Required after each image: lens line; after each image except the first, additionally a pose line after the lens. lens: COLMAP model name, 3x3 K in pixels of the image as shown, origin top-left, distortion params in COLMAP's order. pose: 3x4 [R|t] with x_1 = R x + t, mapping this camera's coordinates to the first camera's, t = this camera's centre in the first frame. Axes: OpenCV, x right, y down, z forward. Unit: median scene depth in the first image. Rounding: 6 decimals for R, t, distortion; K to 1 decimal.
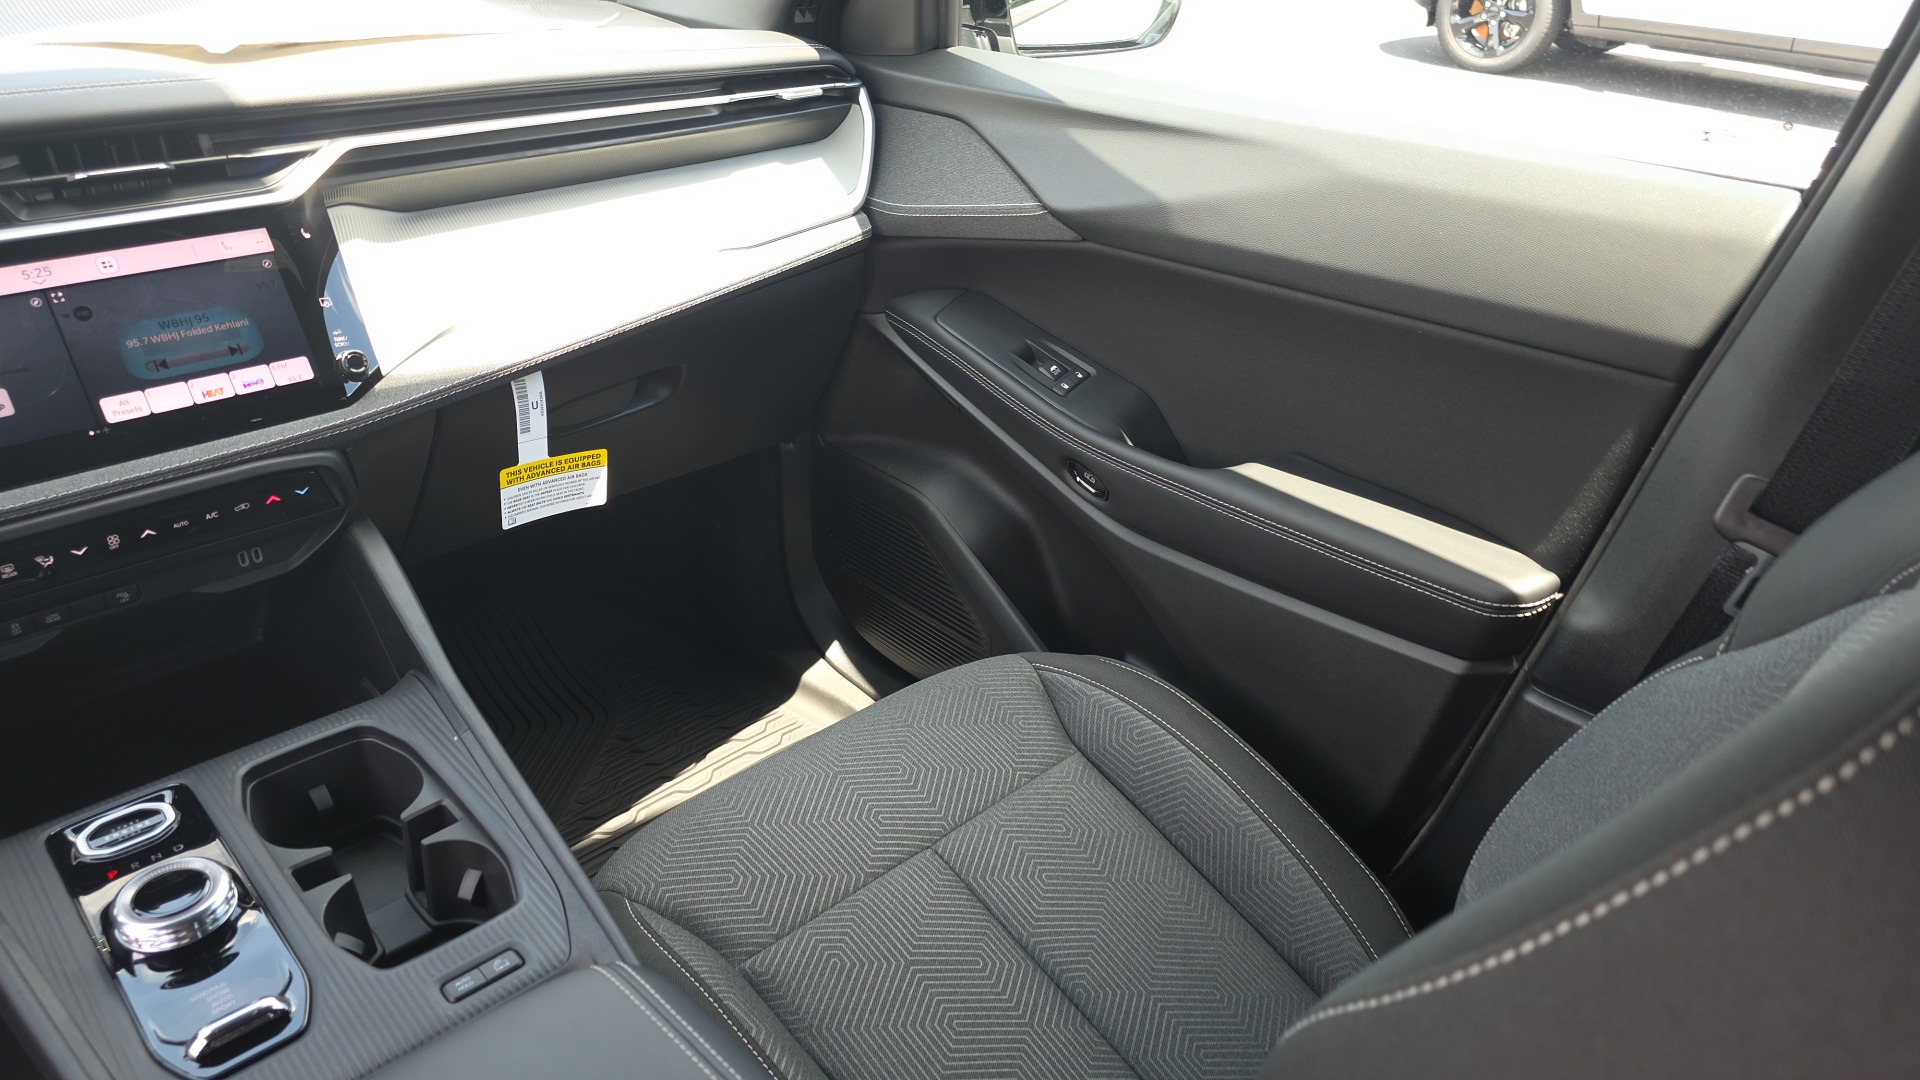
lens RADIAL K [[1302.1, 0, 979.9], [0, 1302.1, 539.9], [0, 0, 1]] dist [0.056831, -0.058068]
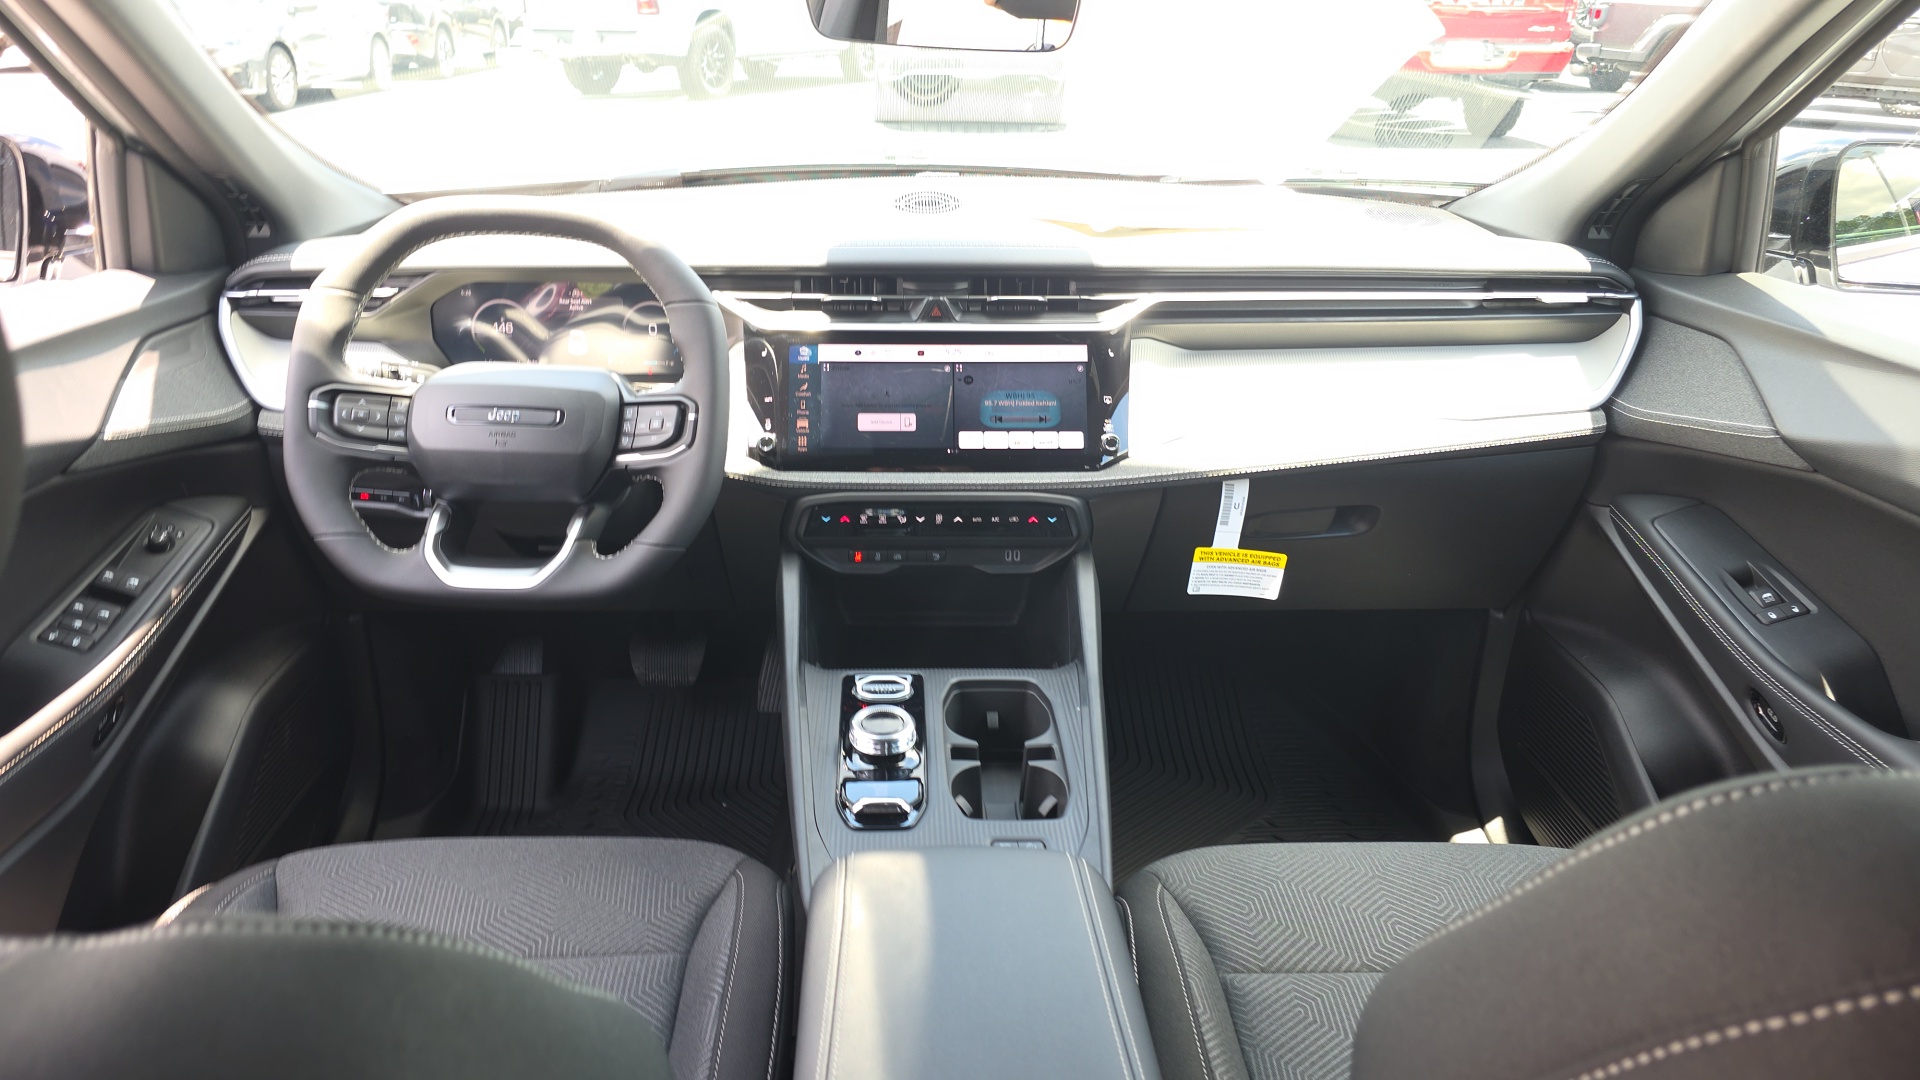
lens RADIAL K [[1293.6, 0, 908.5], [0, 1293.6, 493.4], [0, 0, 1]] dist [0.104625, -0.134859]
pose [[0.731267, 0.208113, -0.649567, 0.282492], [-0.309120, 0.950022, -0.043625, 0.045260], [0.608025, 0.232696, 0.759051, -0.184147]]
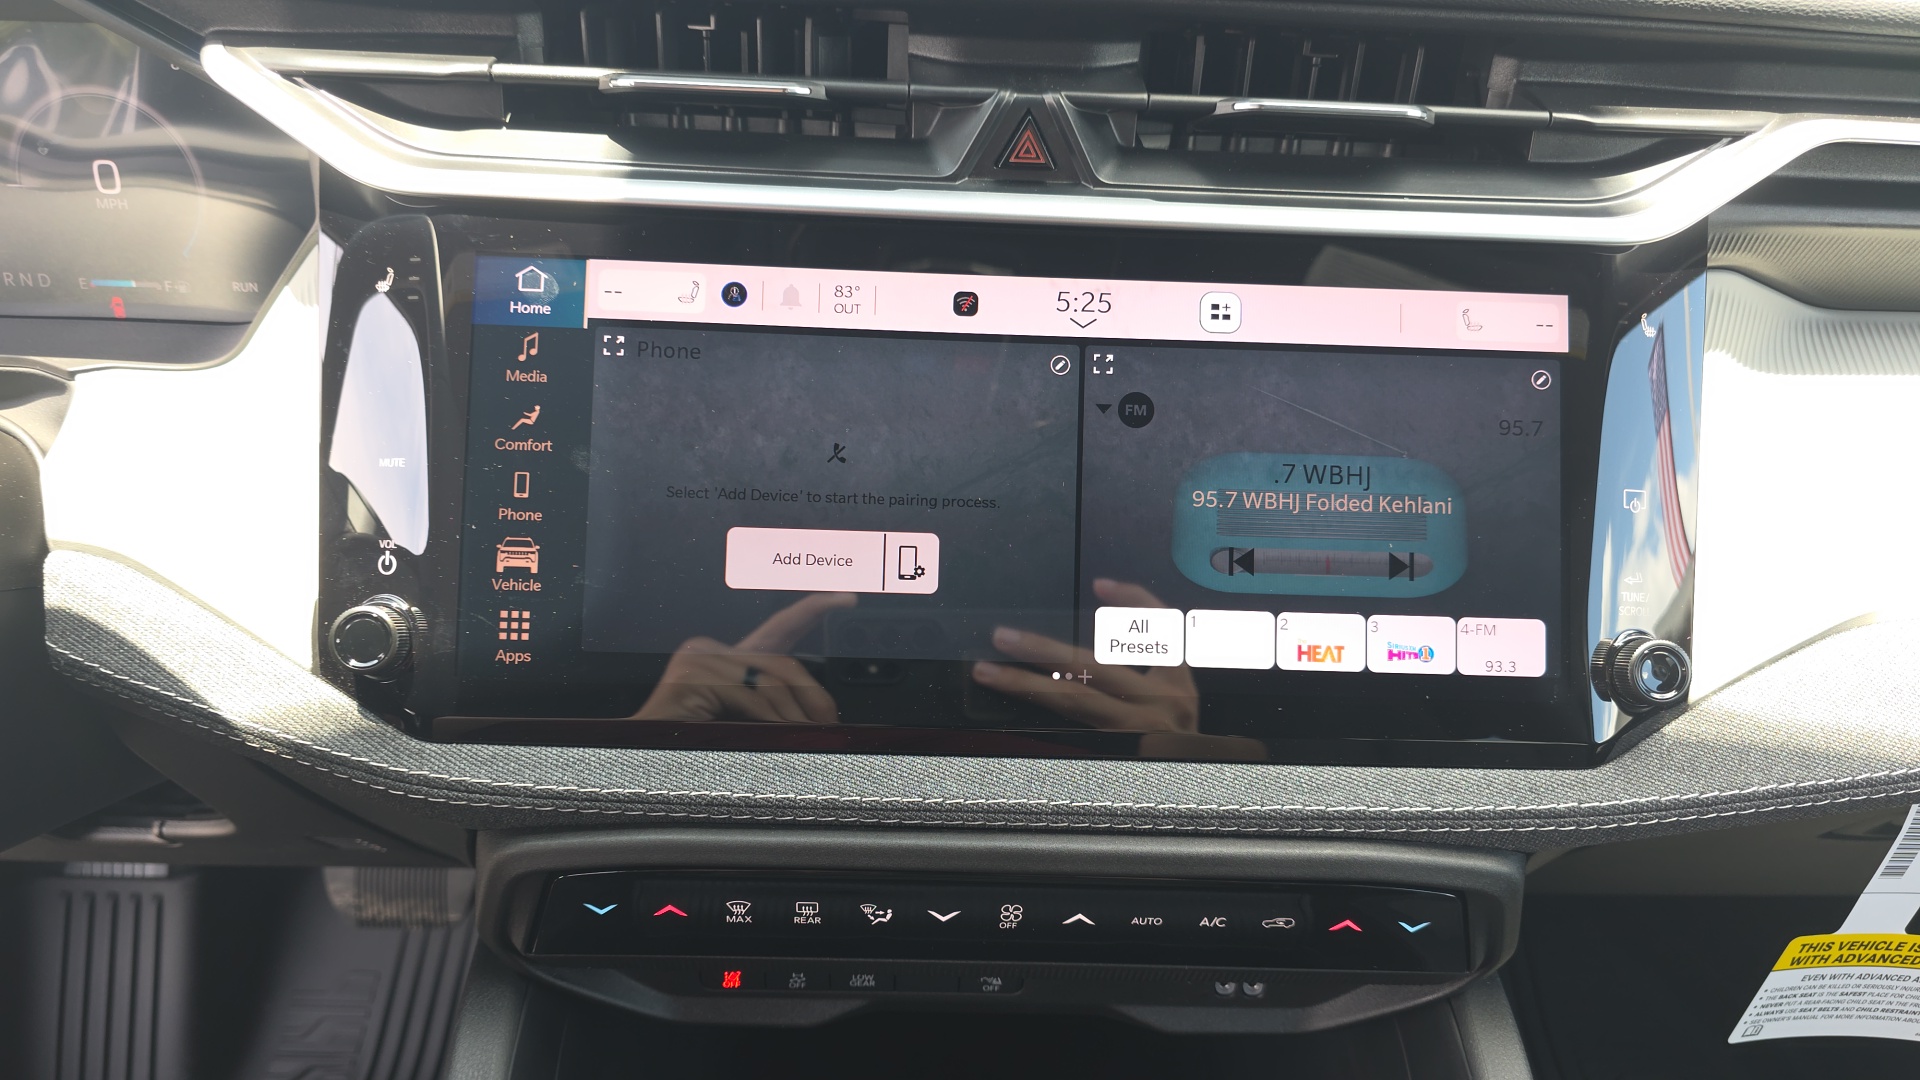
lens RADIAL K [[1341.1, 0, 952.0], [0, 1341.1, 547.7], [0, 0, 1]] dist [0.053034, -0.100942]
pose [[0.735749, 0.324280, -0.594572, -0.392411], [-0.340350, 0.936044, 0.089356, -0.130536], [0.585522, 0.136619, 0.799061, 0.541888]]
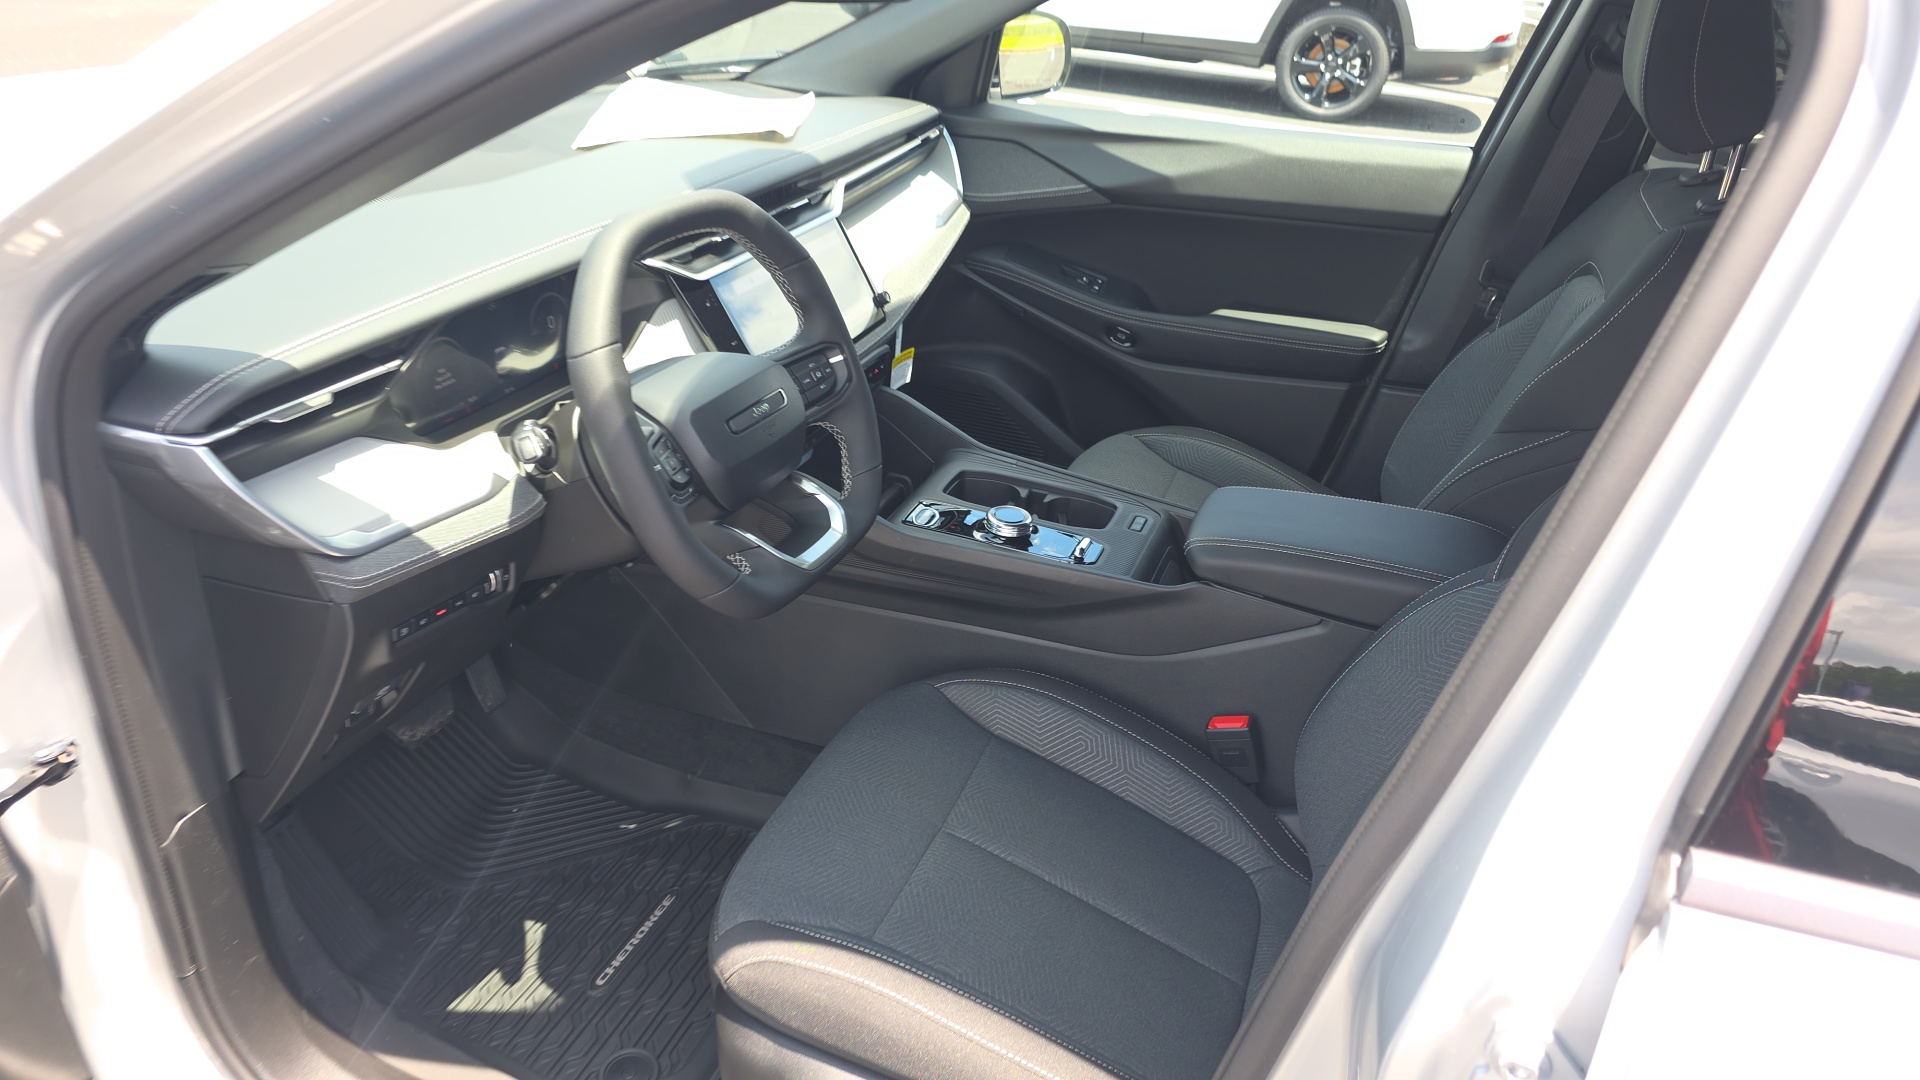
lens RADIAL K [[1291.9, 0, 957.9], [0, 1291.9, 569.3], [0, 0, 1]] dist [0.089789, -0.131026]
pose [[0.900852, -0.198464, 0.386107, -1.150067], [0.188918, 0.979974, 0.062943, 0.147150], [-0.390867, 0.016240, 0.920304, -0.732262]]
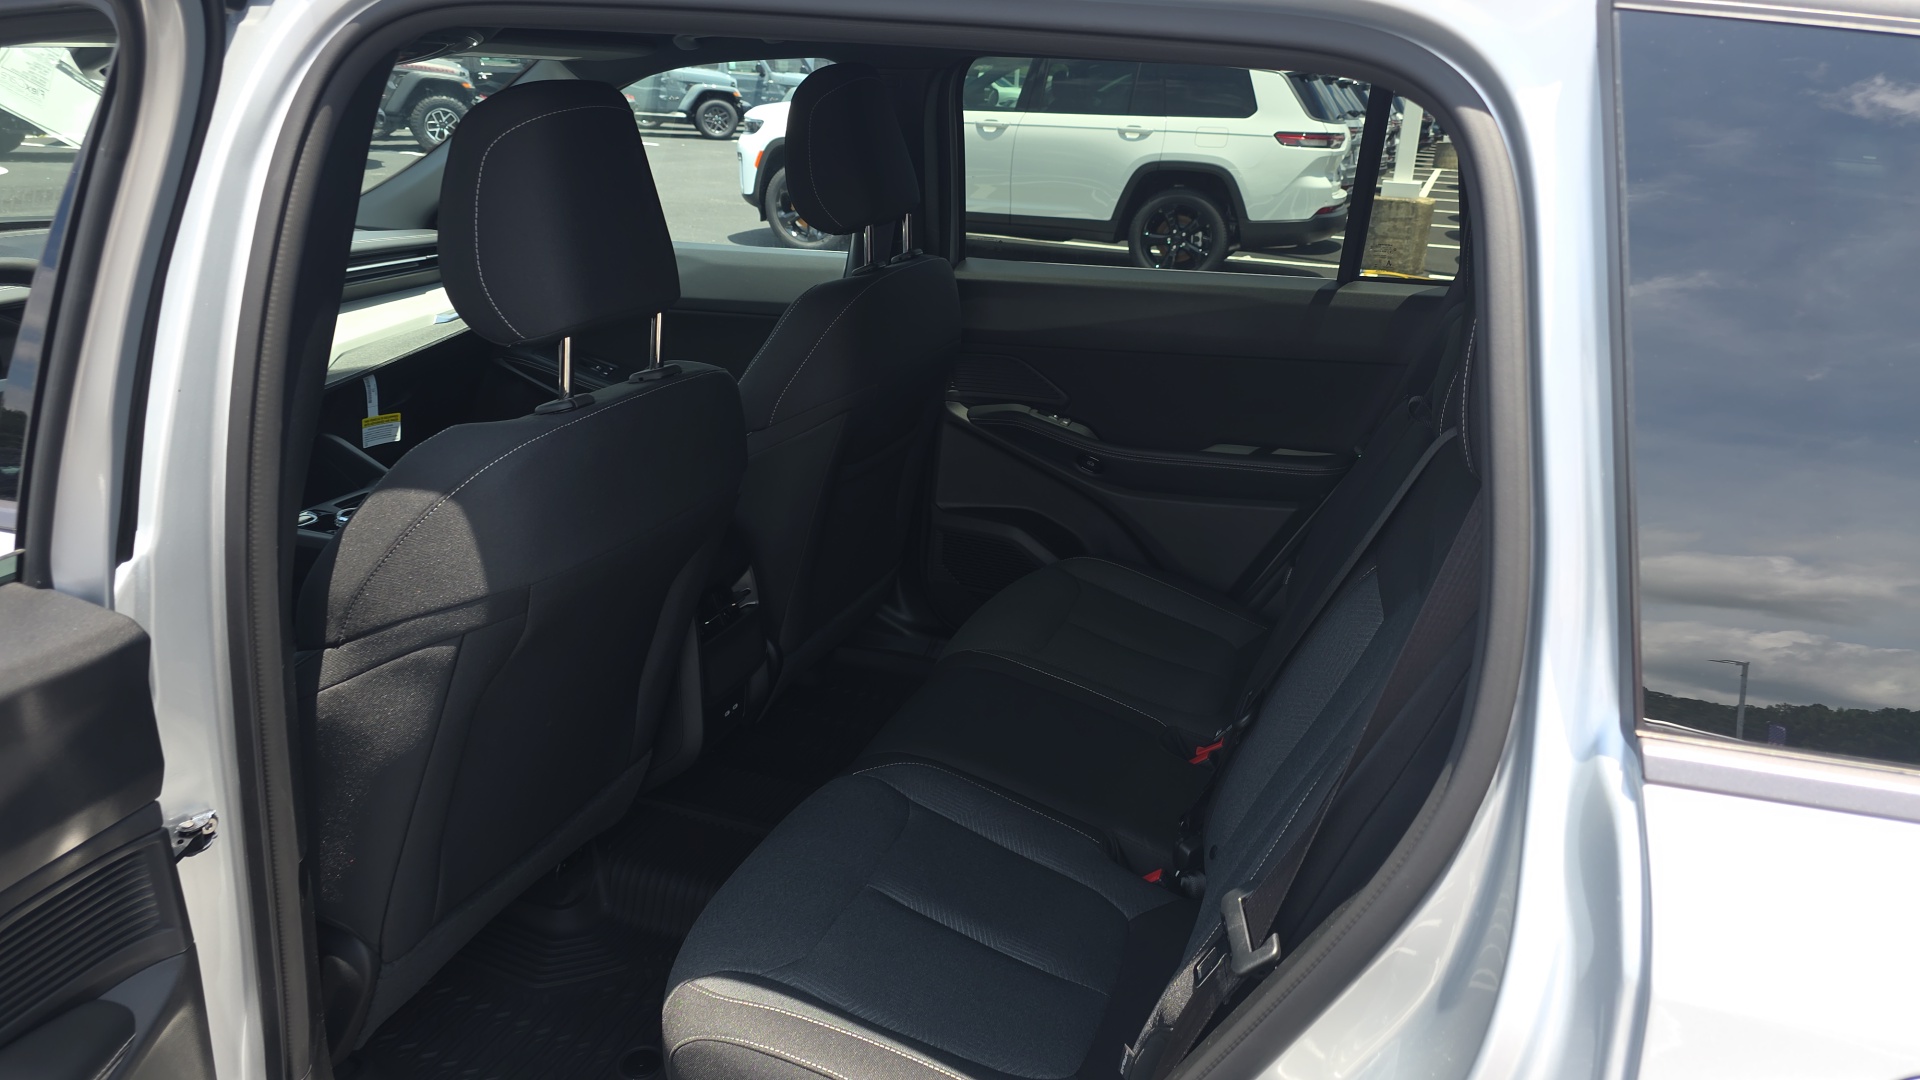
lens RADIAL K [[1309.7, 0, 975.5], [0, 1309.7, 547.5], [0, 0, 1]] dist [0.048639, -0.055233]
pose [[0.896031, -0.163041, 0.412972, -0.446192], [0.217414, 0.972110, -0.087938, 0.663628], [-0.387116, 0.168581, 0.906488, -1.602787]]
